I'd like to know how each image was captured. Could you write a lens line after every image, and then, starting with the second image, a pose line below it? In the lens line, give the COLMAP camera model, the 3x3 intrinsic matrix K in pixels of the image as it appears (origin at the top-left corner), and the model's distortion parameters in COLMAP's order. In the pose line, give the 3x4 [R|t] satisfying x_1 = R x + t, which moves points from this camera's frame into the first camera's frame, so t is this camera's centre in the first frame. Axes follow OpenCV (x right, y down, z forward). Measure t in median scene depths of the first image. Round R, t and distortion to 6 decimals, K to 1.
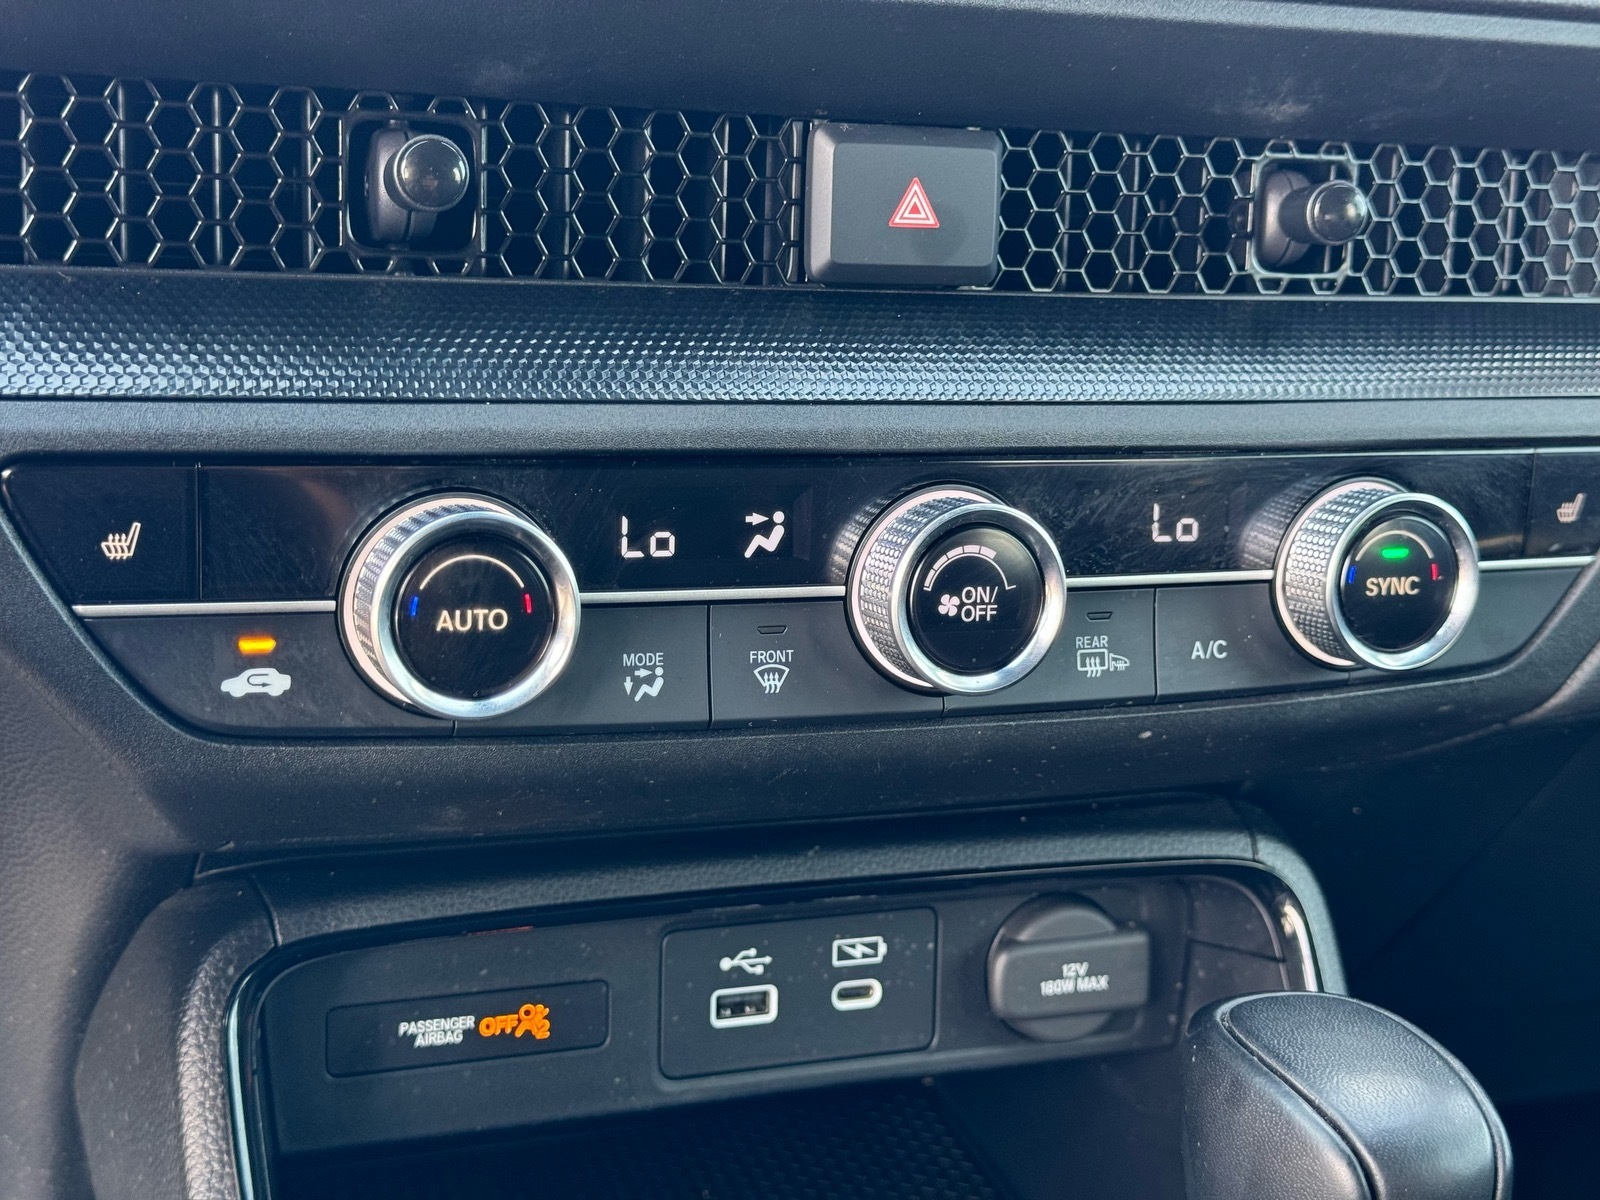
lens RADIAL K [[2352.4, 0, 808.6], [0, 2352.4, 588.4], [0, 0, 1]] dist [0.110481, 0.000000]
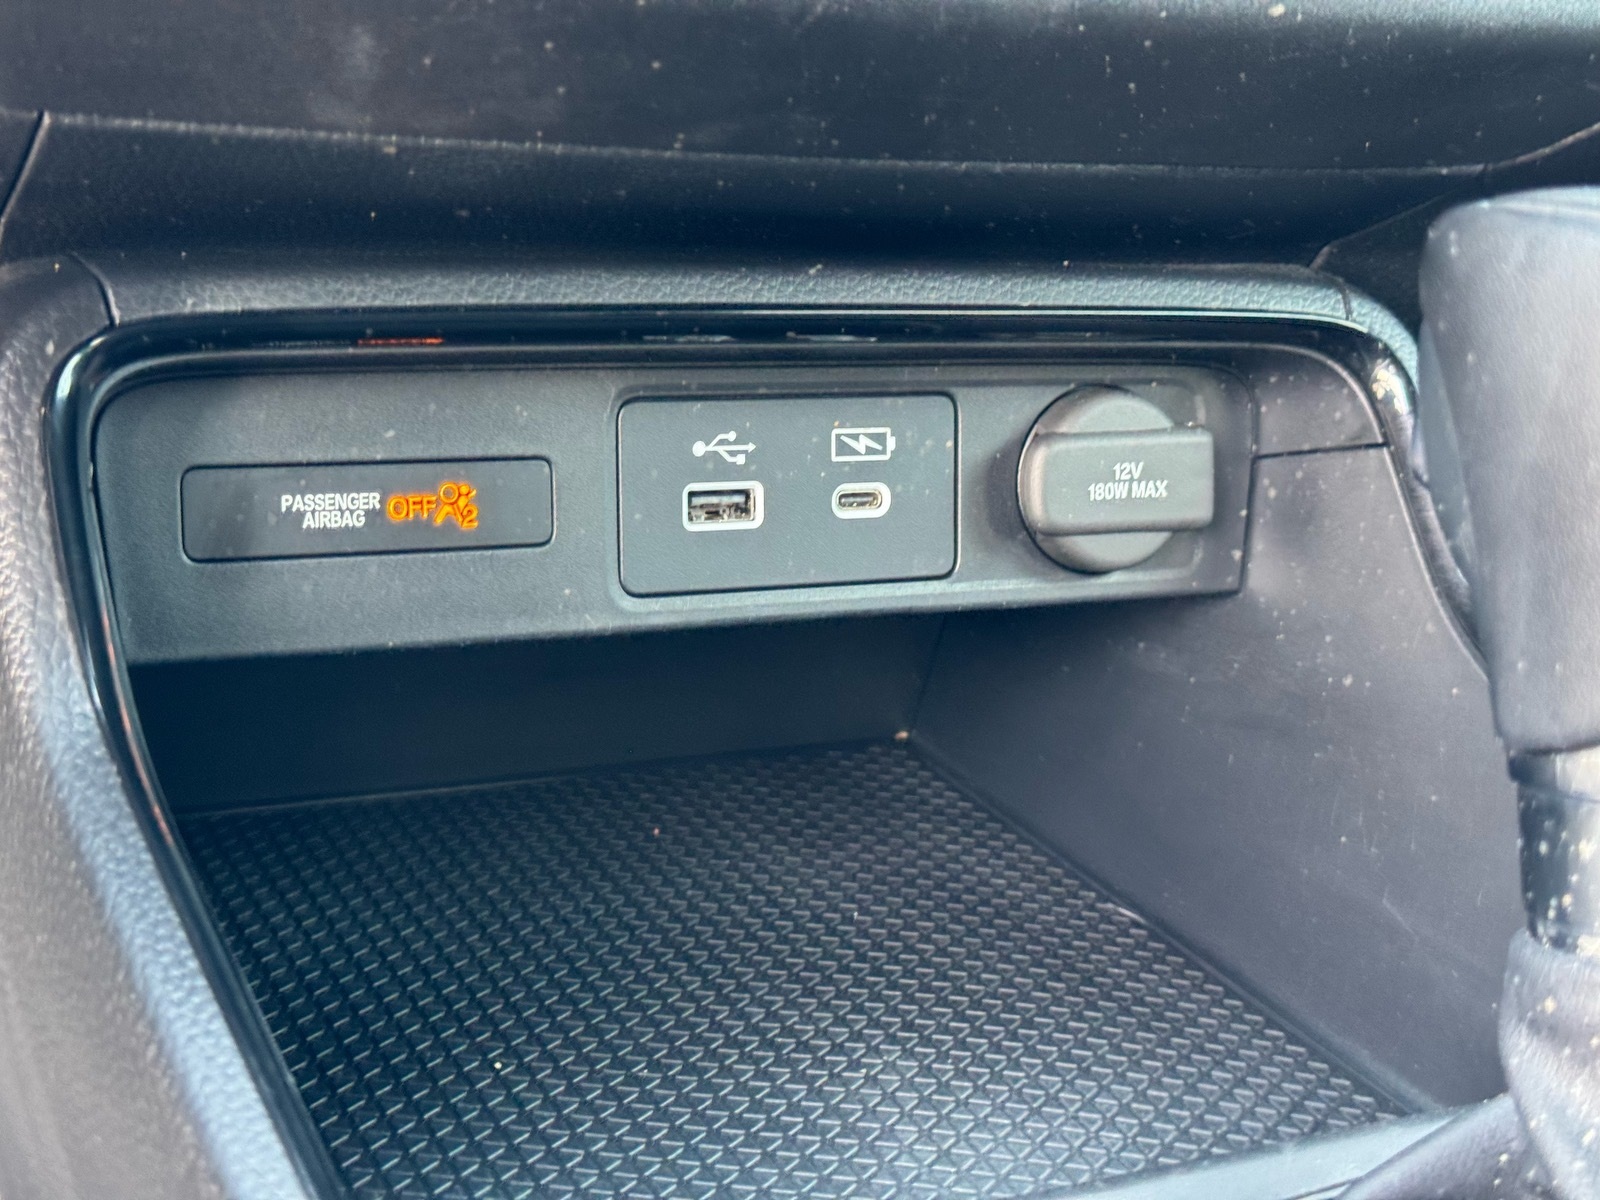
lens RADIAL K [[2352.4, 0, 791.7], [0, 2352.4, 595.2], [0, 0, 1]] dist [0.110481, 0.000000]
pose [[0.996205, -0.036179, 0.079162, -0.067508], [0.037570, 0.999163, -0.016150, 0.220283], [-0.078511, 0.019062, 0.996731, 0.225467]]
